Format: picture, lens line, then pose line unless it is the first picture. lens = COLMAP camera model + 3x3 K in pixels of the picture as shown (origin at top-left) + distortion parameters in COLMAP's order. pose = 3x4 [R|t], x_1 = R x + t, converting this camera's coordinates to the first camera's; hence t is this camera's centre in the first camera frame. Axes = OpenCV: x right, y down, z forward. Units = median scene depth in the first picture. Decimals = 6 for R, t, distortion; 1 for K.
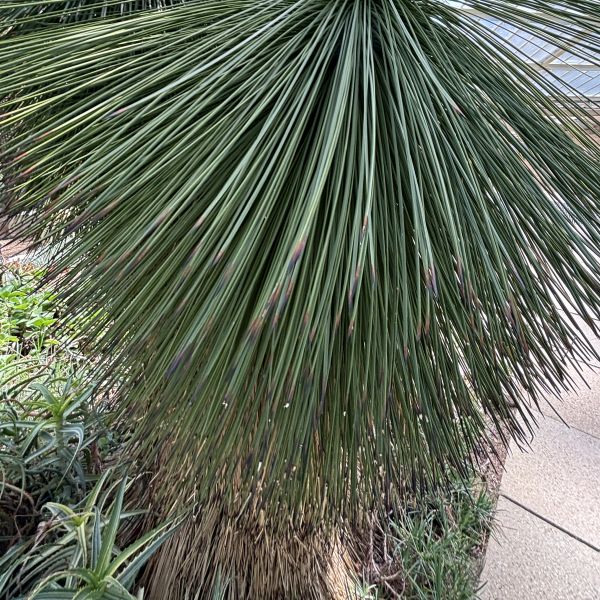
lens RADIAL K [[413.0, 0, 300.0], [0, 413.0, 300.0], [0, 0, 1]] dist [-0.004062, 0.008560]
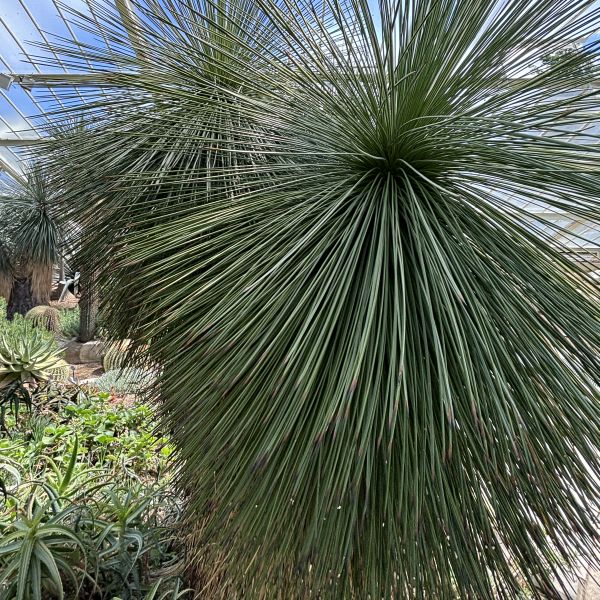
lens RADIAL K [[413.0, 0, 300.0], [0, 413.0, 300.0], [0, 0, 1]] dist [-0.004062, 0.008560]
pose [[0.995672, 0.061642, -0.069547, -0.050188], [-0.081795, 0.936514, -0.340957, 0.048481], [0.044115, 0.345170, 0.937503, -0.197450]]
